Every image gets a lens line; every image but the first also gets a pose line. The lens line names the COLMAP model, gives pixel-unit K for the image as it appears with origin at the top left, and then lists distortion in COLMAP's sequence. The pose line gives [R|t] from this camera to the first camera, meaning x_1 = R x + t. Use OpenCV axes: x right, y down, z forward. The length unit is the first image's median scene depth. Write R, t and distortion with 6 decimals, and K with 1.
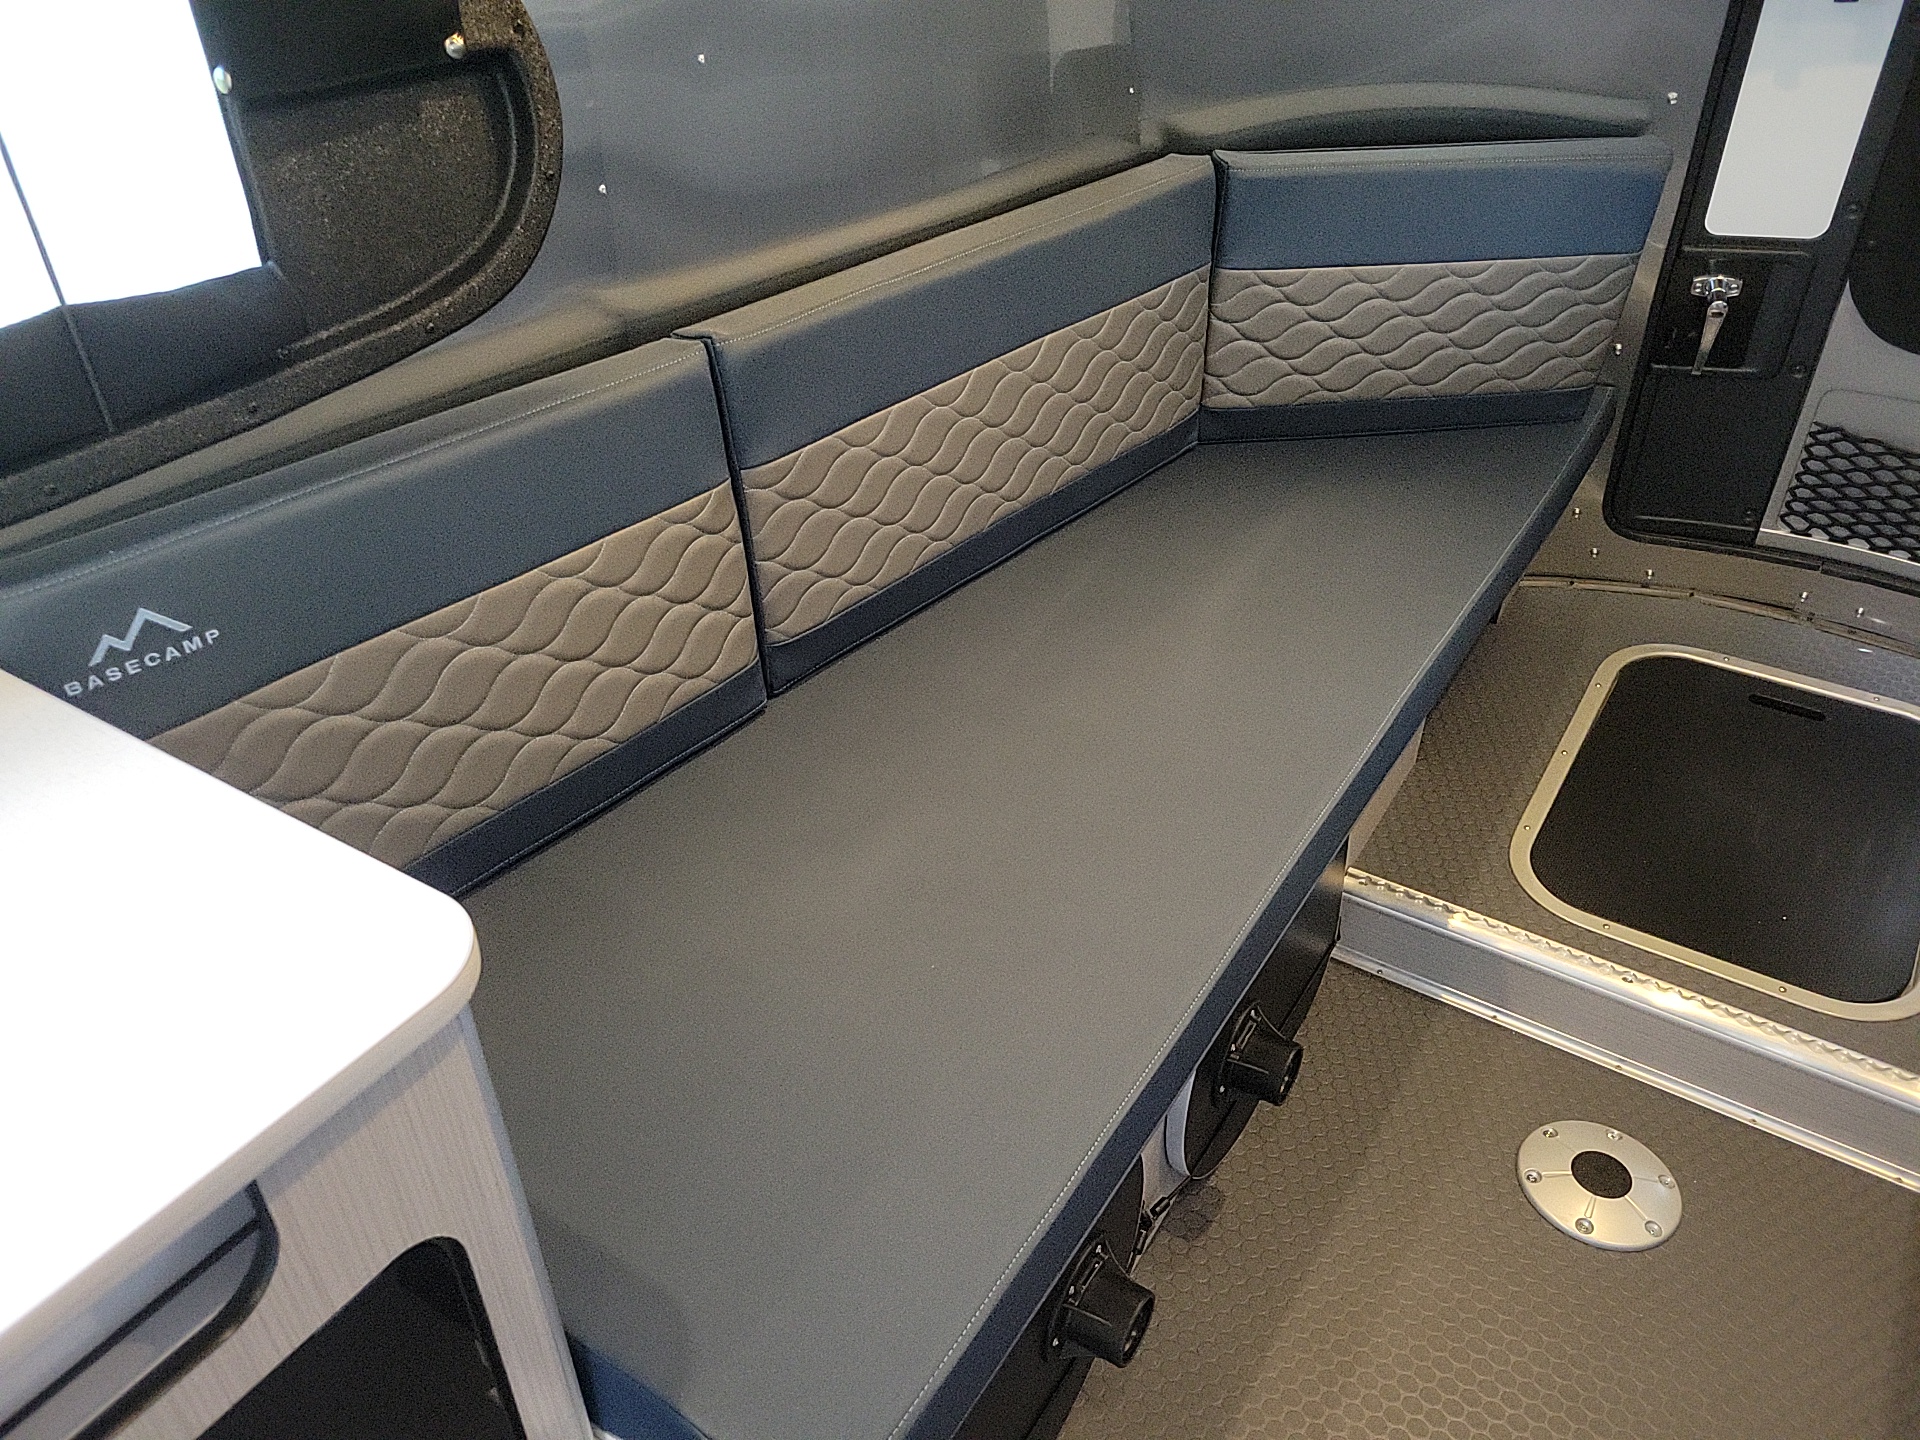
lens RADIAL K [[1446.6, 0, 960.0], [0, 1446.6, 720.0], [0, 0, 1]] dist [0.059590, -0.048659]
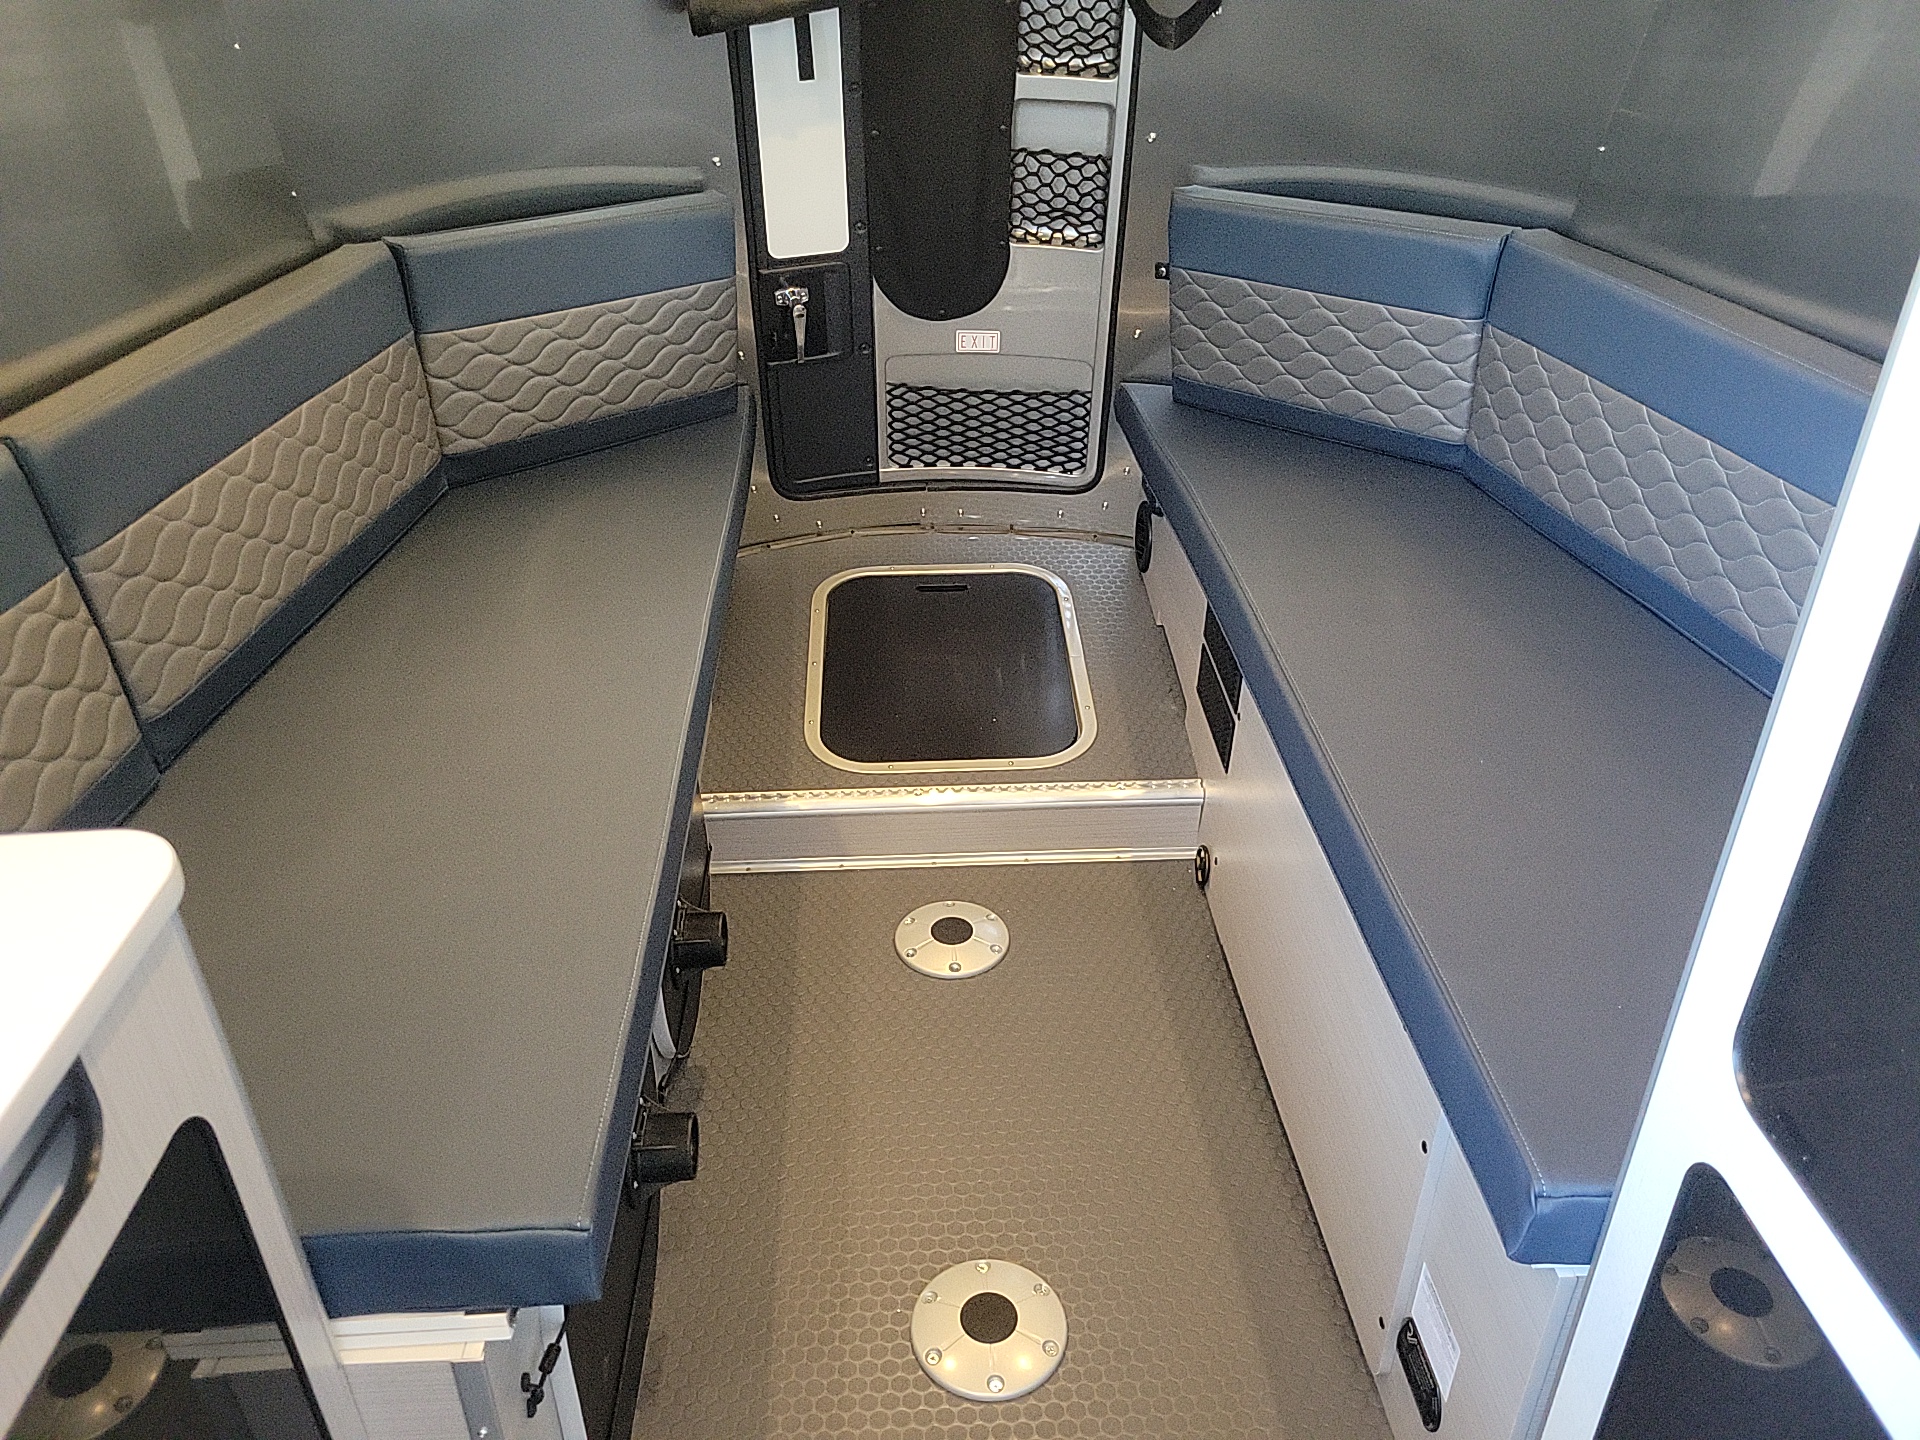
lens RADIAL K [[1446.6, 0, 960.0], [0, 1446.6, 720.0], [0, 0, 1]] dist [0.059590, -0.048659]
pose [[0.806929, -0.297675, 0.510151, -0.153524], [0.337753, 0.941117, 0.014906, 0.101159], [-0.484549, 0.160277, 0.859955, -0.149026]]
